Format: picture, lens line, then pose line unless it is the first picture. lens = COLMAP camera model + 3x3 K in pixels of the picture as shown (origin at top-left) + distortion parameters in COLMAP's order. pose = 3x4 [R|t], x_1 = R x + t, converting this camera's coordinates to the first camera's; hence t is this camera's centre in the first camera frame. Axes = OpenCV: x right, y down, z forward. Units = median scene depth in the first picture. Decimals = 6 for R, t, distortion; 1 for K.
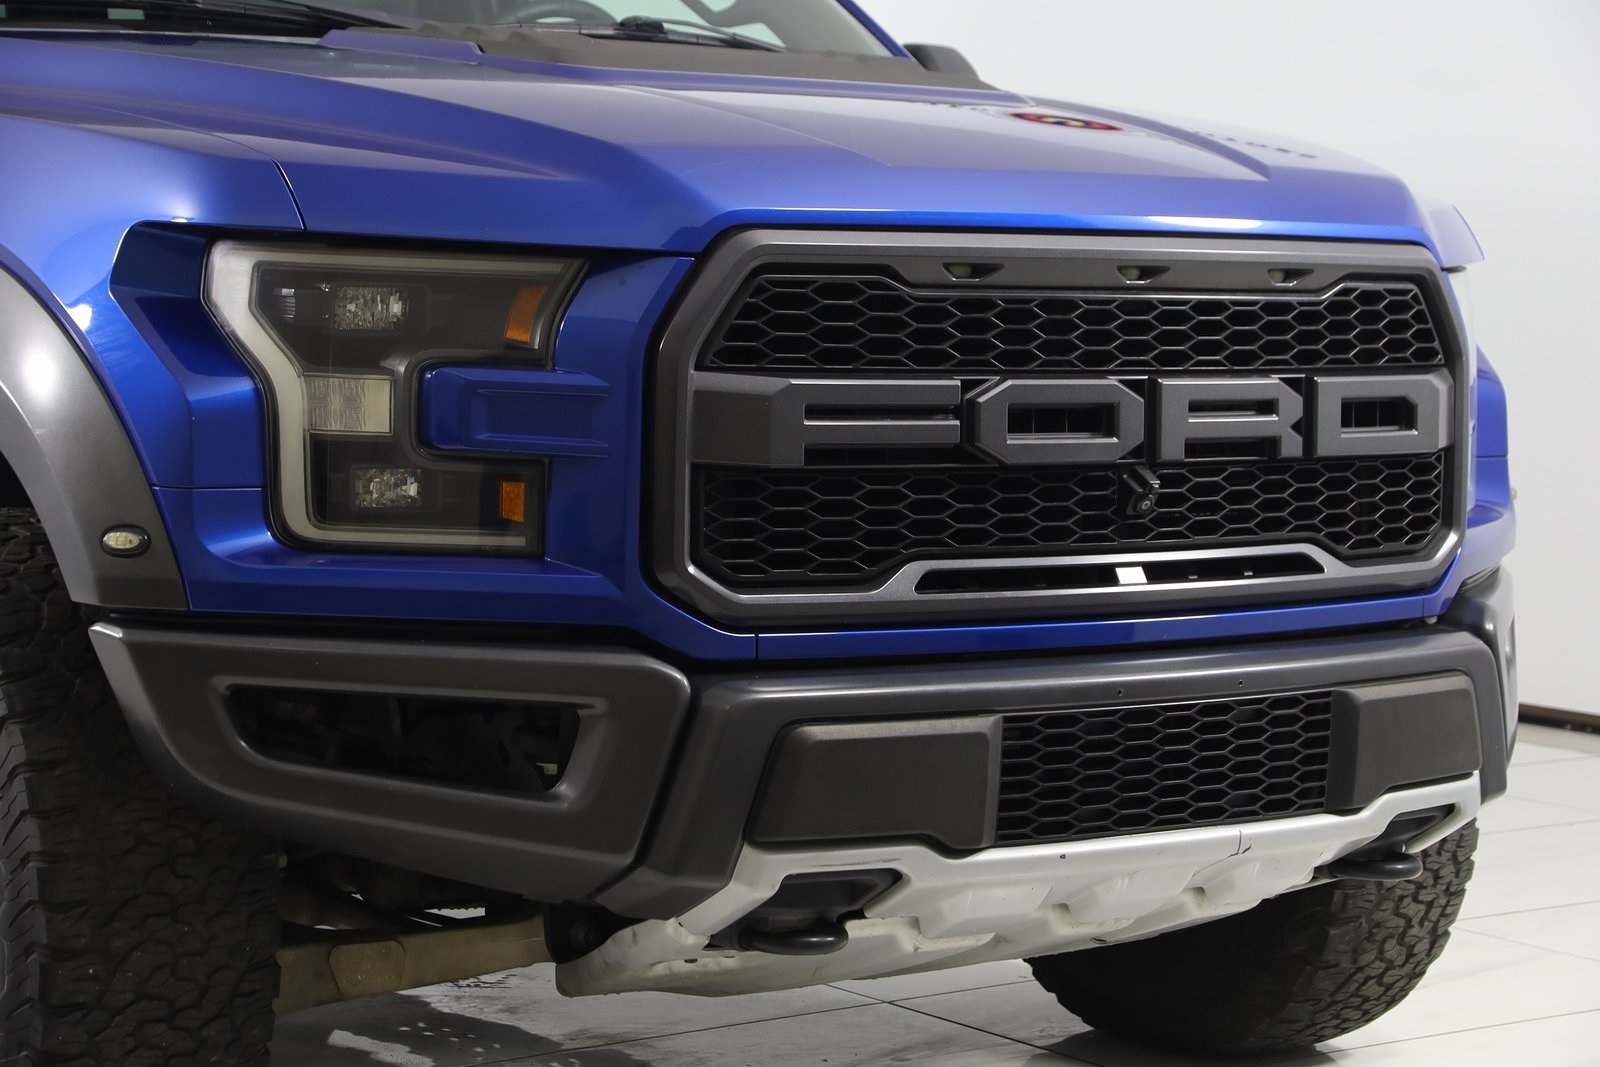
lens RADIAL K [[3458.8, 0, 832.5], [0, 3458.8, 537.5], [0, 0, 1]] dist [0.190552, 0.000000]
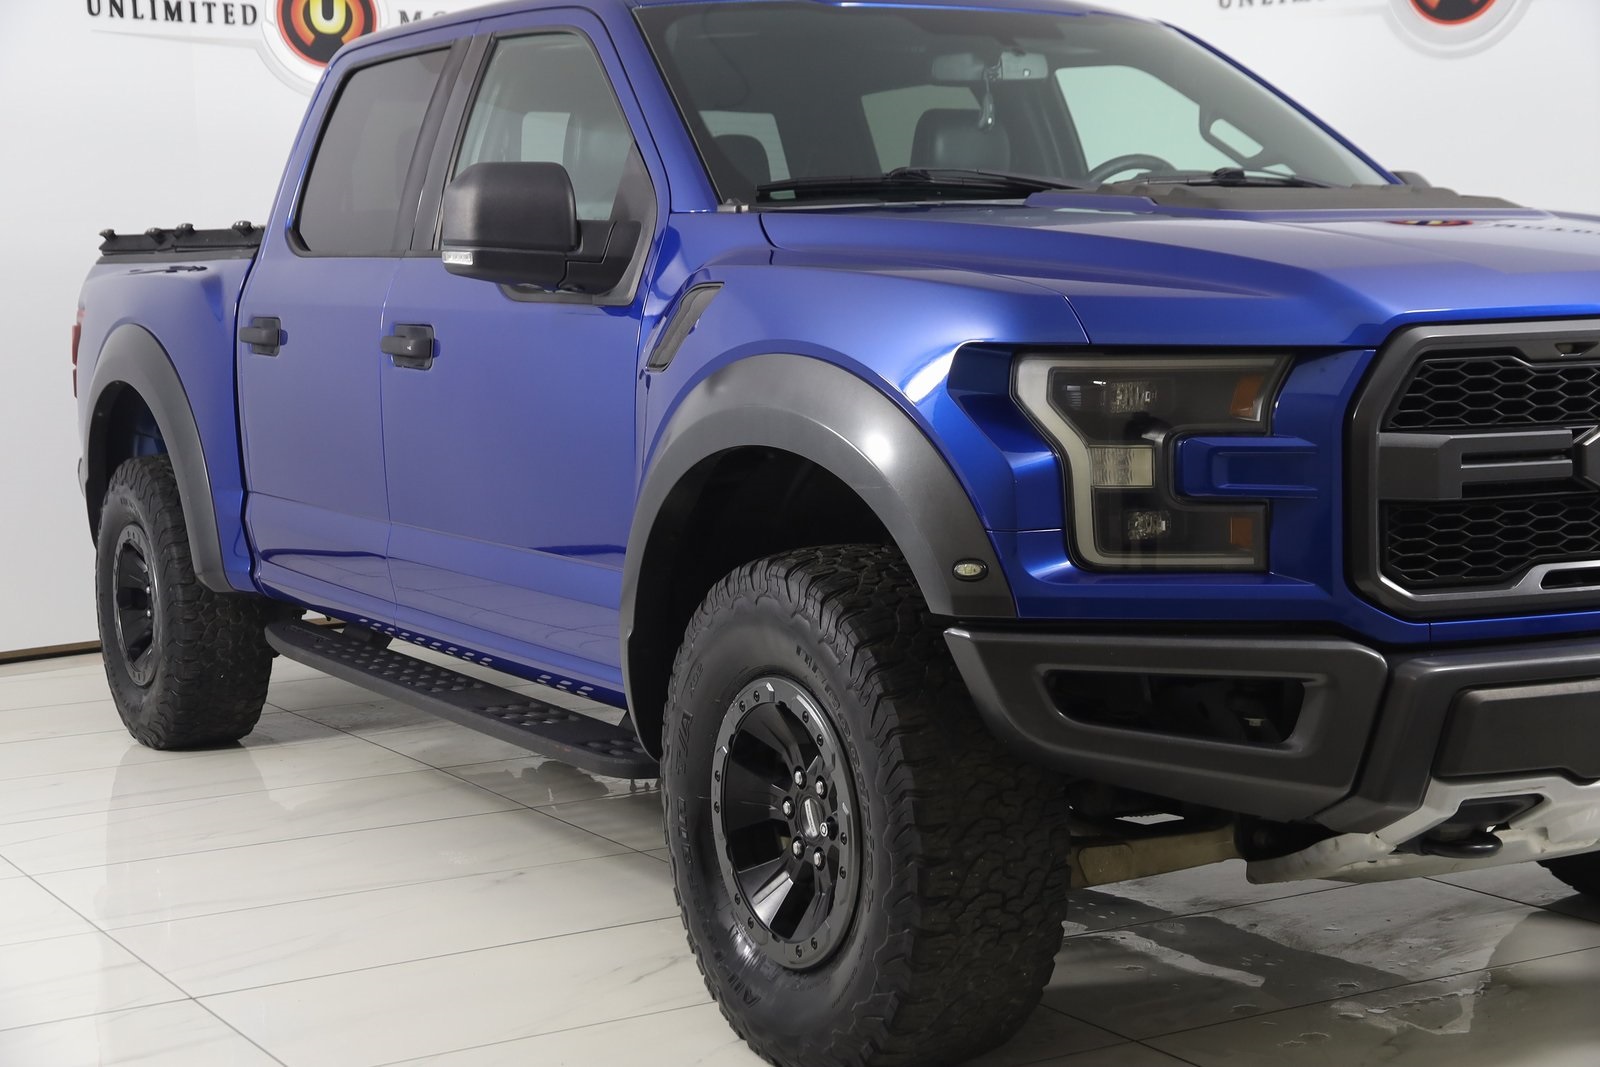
lens RADIAL K [[2462.2, 0, 804.5], [0, 2462.2, 517.2], [0, 0, 1]] dist [0.126261, 0.000000]
pose [[0.991464, -0.034920, -0.125620, -0.136849], [0.035154, 0.999382, -0.000360, -0.021351], [0.125555, -0.004059, 0.992078, 0.000225]]
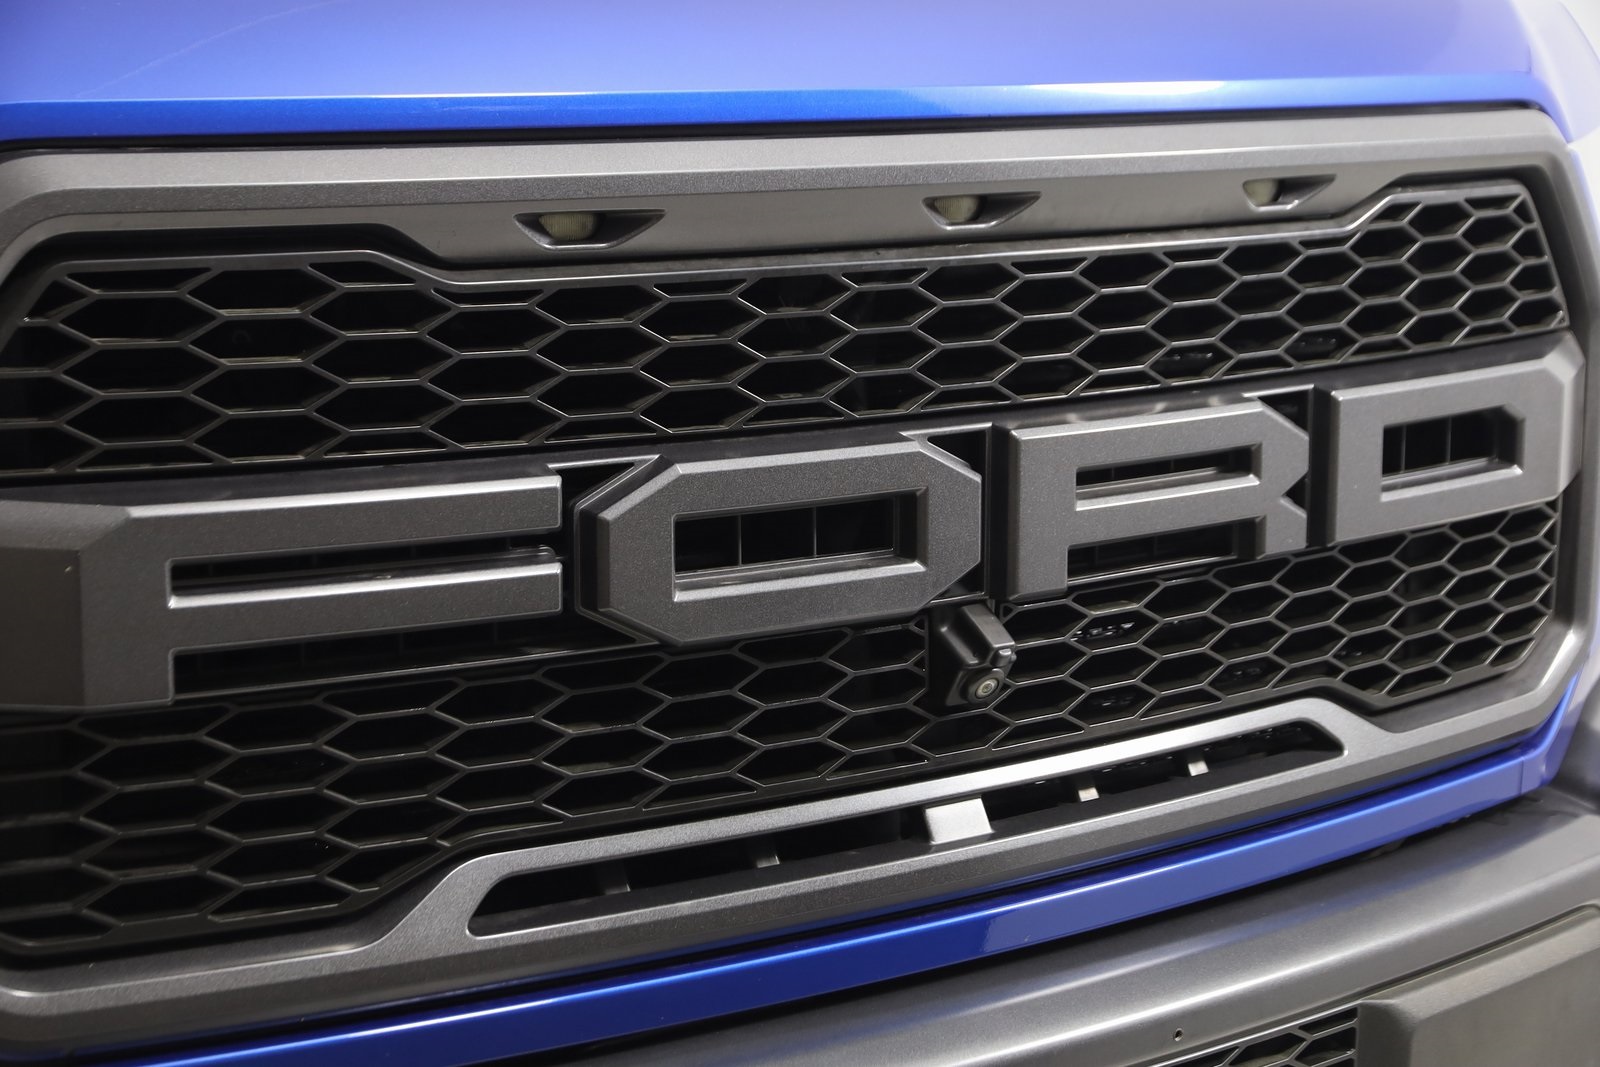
lens RADIAL K [[2864.9, 0, 806.8], [0, 2864.9, 540.5], [0, 0, 1]] dist [0.140114, 0.000000]
pose [[0.999752, -0.001544, -0.022230, 0.076697], [0.004220, 0.992662, 0.120844, -0.081348], [0.021880, -0.120908, 0.992423, 0.621539]]
